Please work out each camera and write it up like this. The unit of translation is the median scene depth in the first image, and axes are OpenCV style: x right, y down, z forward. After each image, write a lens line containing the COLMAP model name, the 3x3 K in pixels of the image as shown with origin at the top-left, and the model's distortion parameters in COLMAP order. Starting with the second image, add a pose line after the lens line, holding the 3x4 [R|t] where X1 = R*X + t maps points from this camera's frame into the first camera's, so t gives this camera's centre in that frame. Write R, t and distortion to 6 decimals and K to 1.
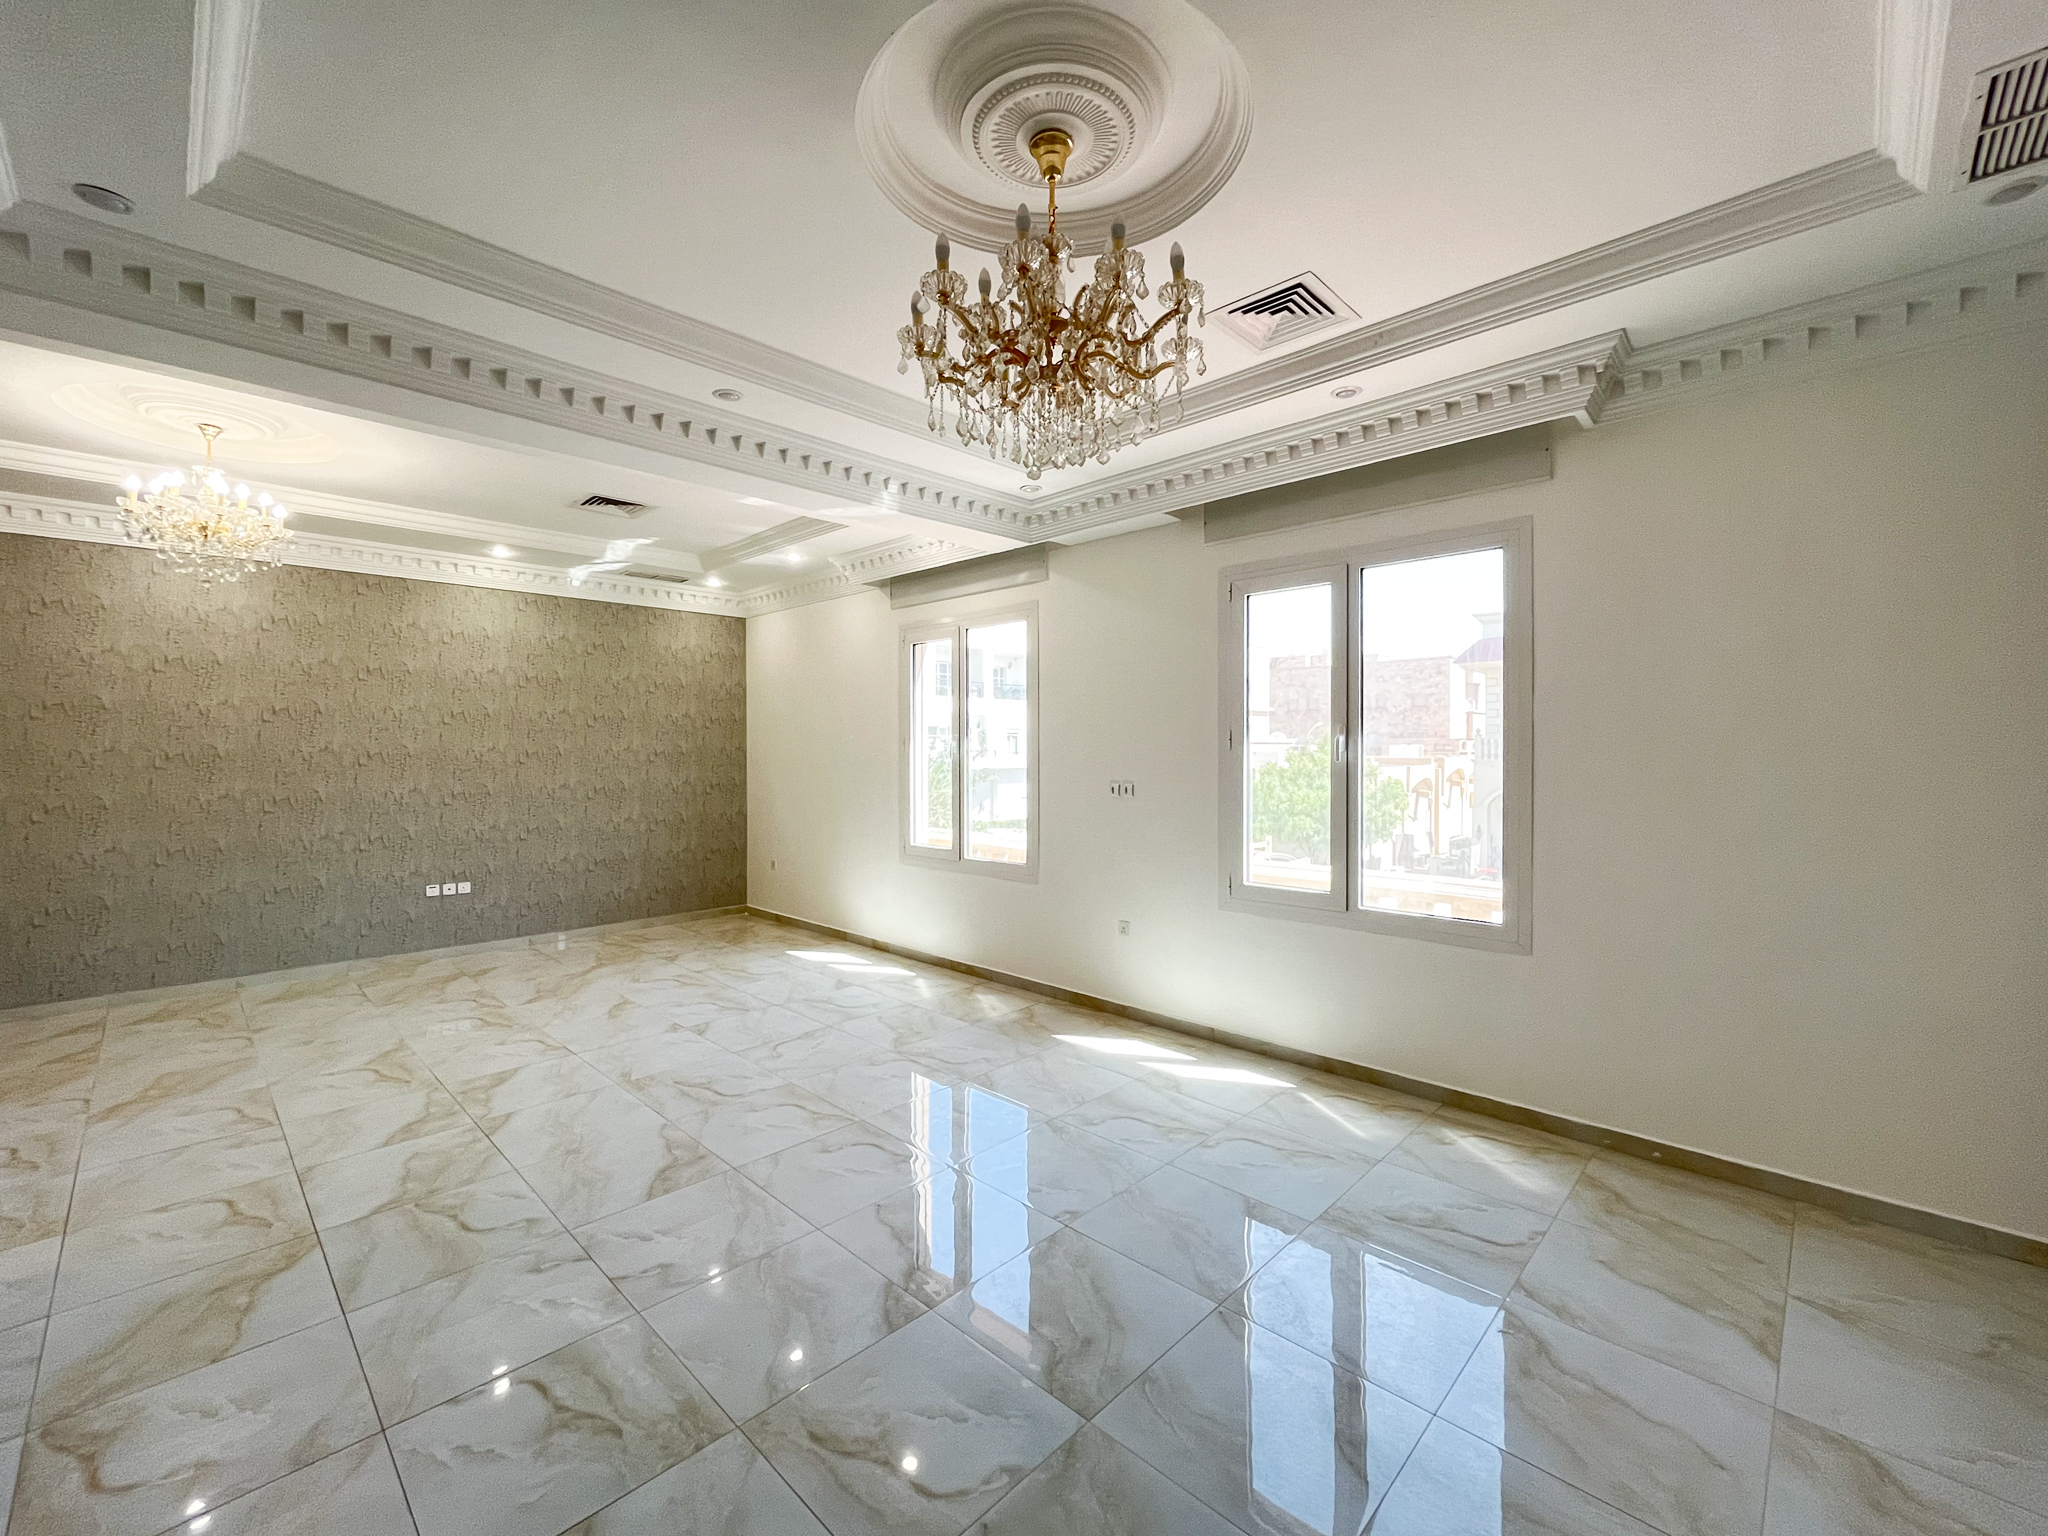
lens RADIAL K [[835.1, 0, 963.7], [0, 835.1, 747.7], [0, 0, 1]] dist [-0.010310, -0.000170]
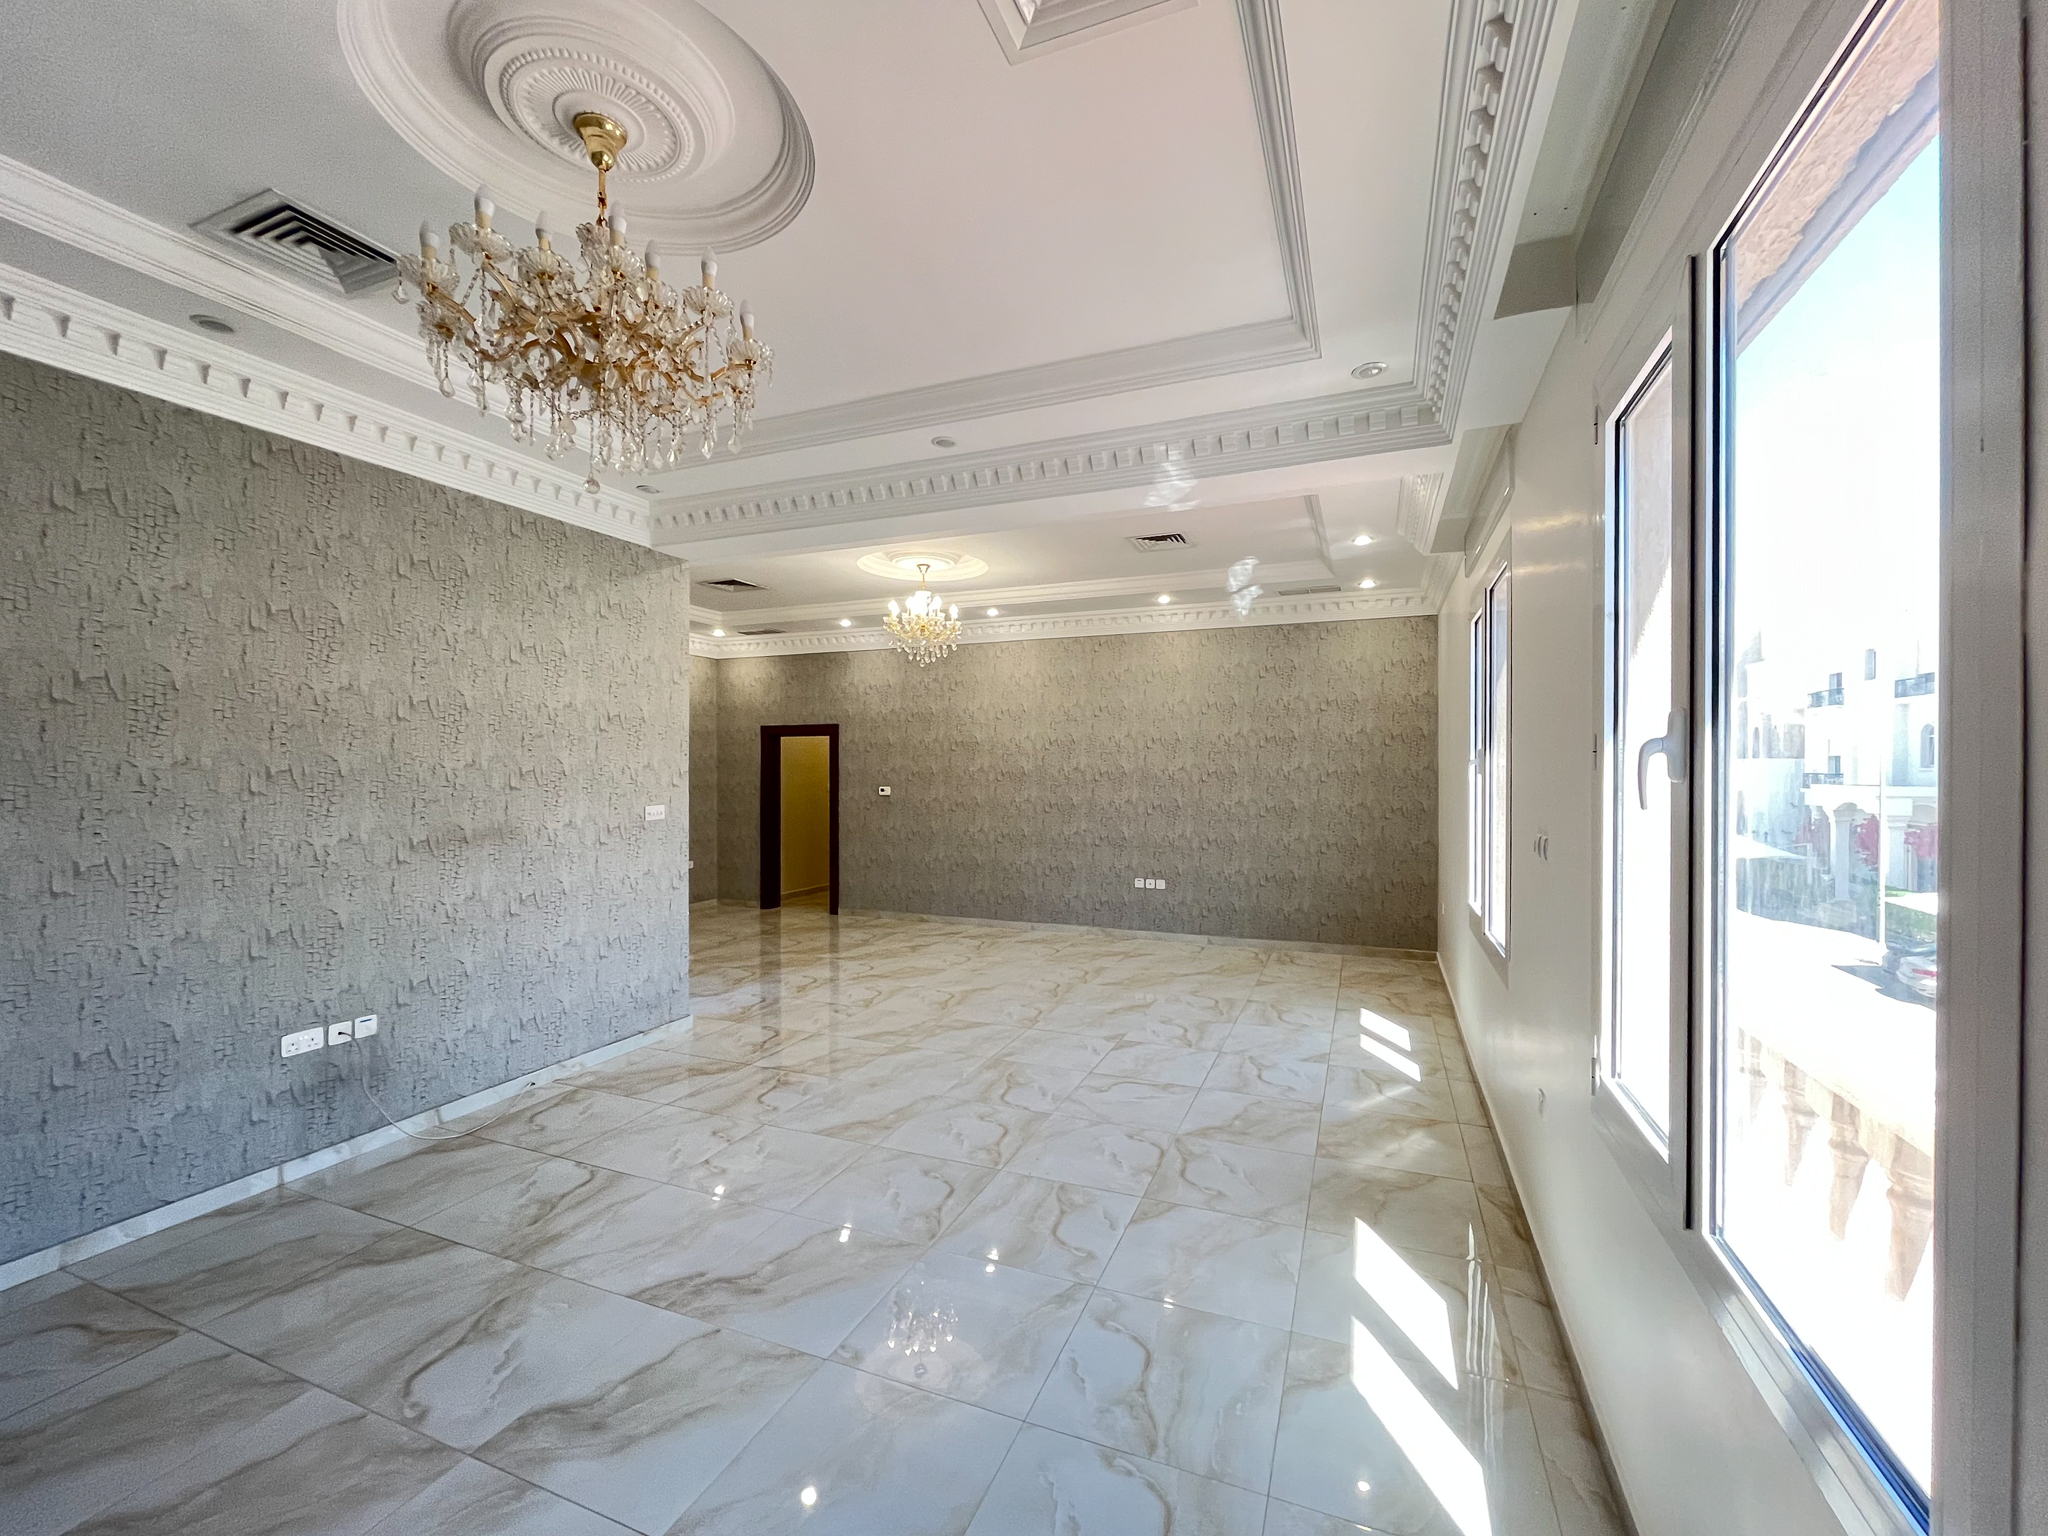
lens RADIAL K [[810.4, 0, 1048.6], [0, 810.4, 768.5], [0, 0, 1]] dist [-0.002032, -0.000566]
pose [[0.430637, 0.002566, -0.902522, 0.563212], [0.000190, 0.999996, 0.002934, -0.002496], [0.902525, -0.001435, 0.430635, 0.519672]]
